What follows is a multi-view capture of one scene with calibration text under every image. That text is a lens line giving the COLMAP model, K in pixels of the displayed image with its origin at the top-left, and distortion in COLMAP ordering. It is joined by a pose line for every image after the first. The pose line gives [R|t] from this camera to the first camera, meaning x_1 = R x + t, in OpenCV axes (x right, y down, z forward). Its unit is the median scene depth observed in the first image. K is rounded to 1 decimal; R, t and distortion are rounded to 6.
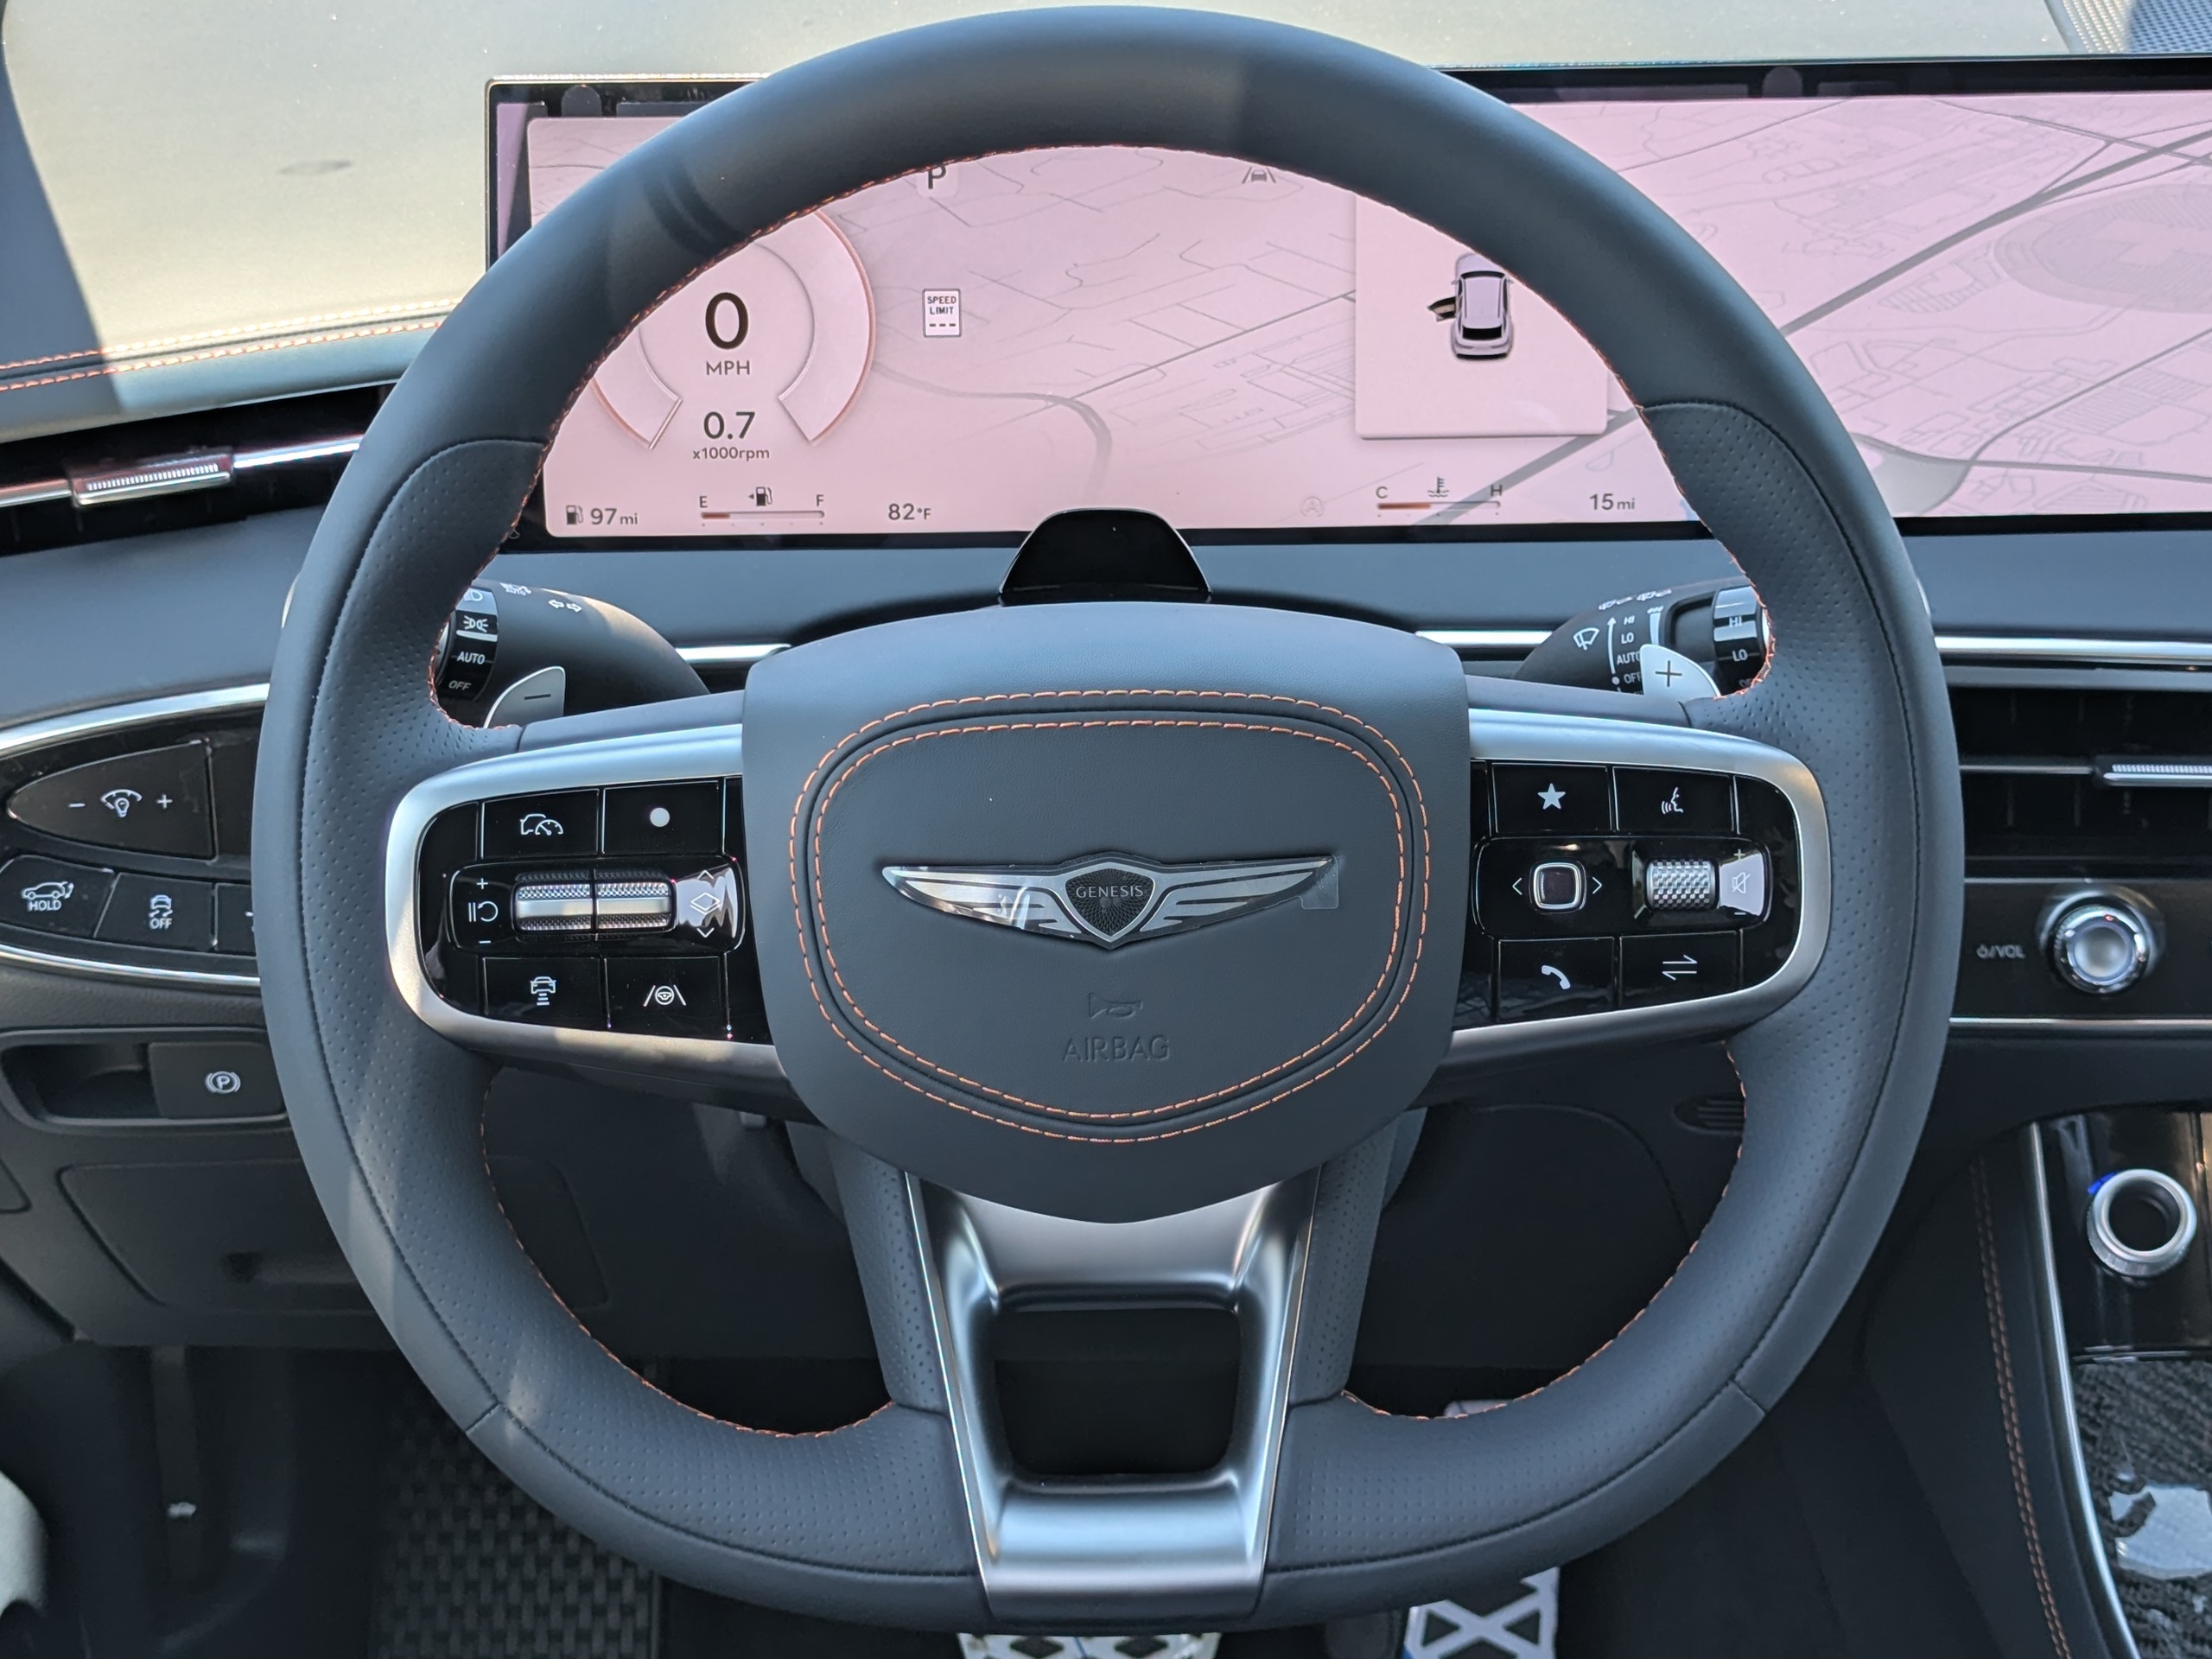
lens RADIAL K [[4594.6, 0, 1093.4], [0, 4594.6, 774.1], [0, 0, 1]] dist [0.172129, 0.000000]
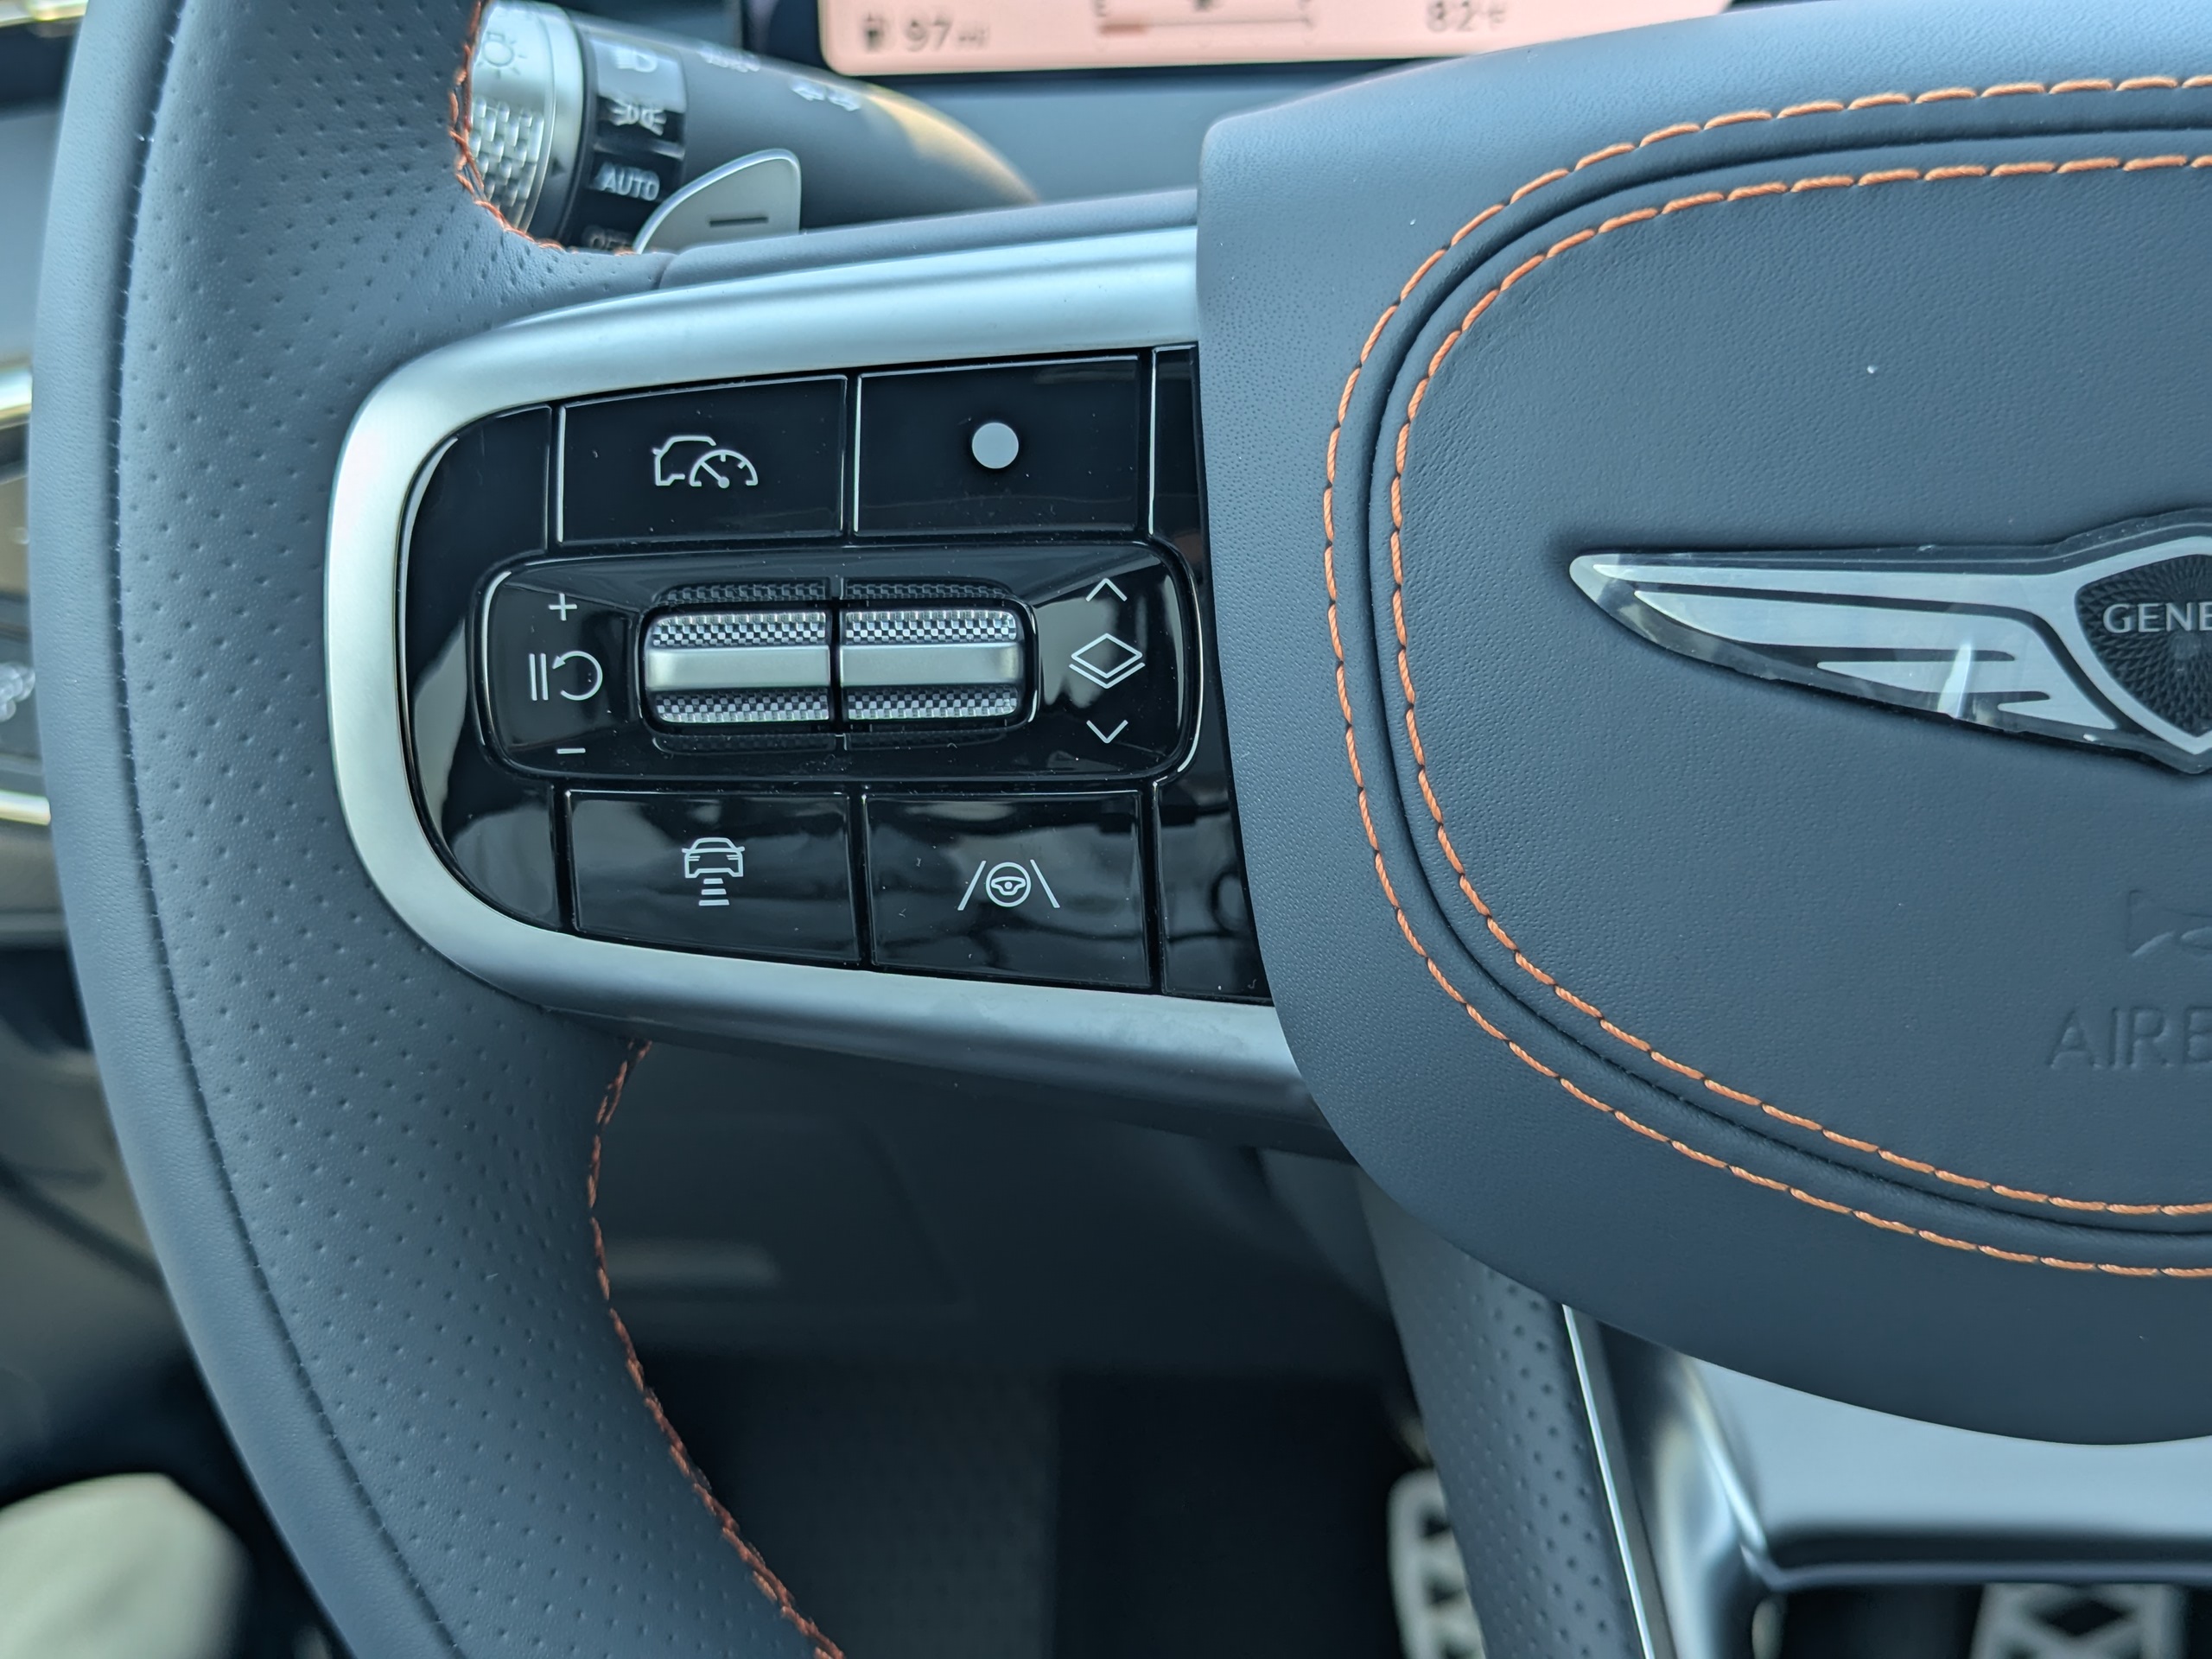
lens RADIAL K [[3242.6, 0, 1040.2], [0, 3242.6, 834.9], [0, 0, 1]] dist [0.044995, 0.000000]
pose [[0.994818, 0.005882, -0.101502, -0.061272], [-0.001558, 0.999090, 0.042629, 0.031510], [0.101661, -0.042250, 0.993922, 0.716569]]
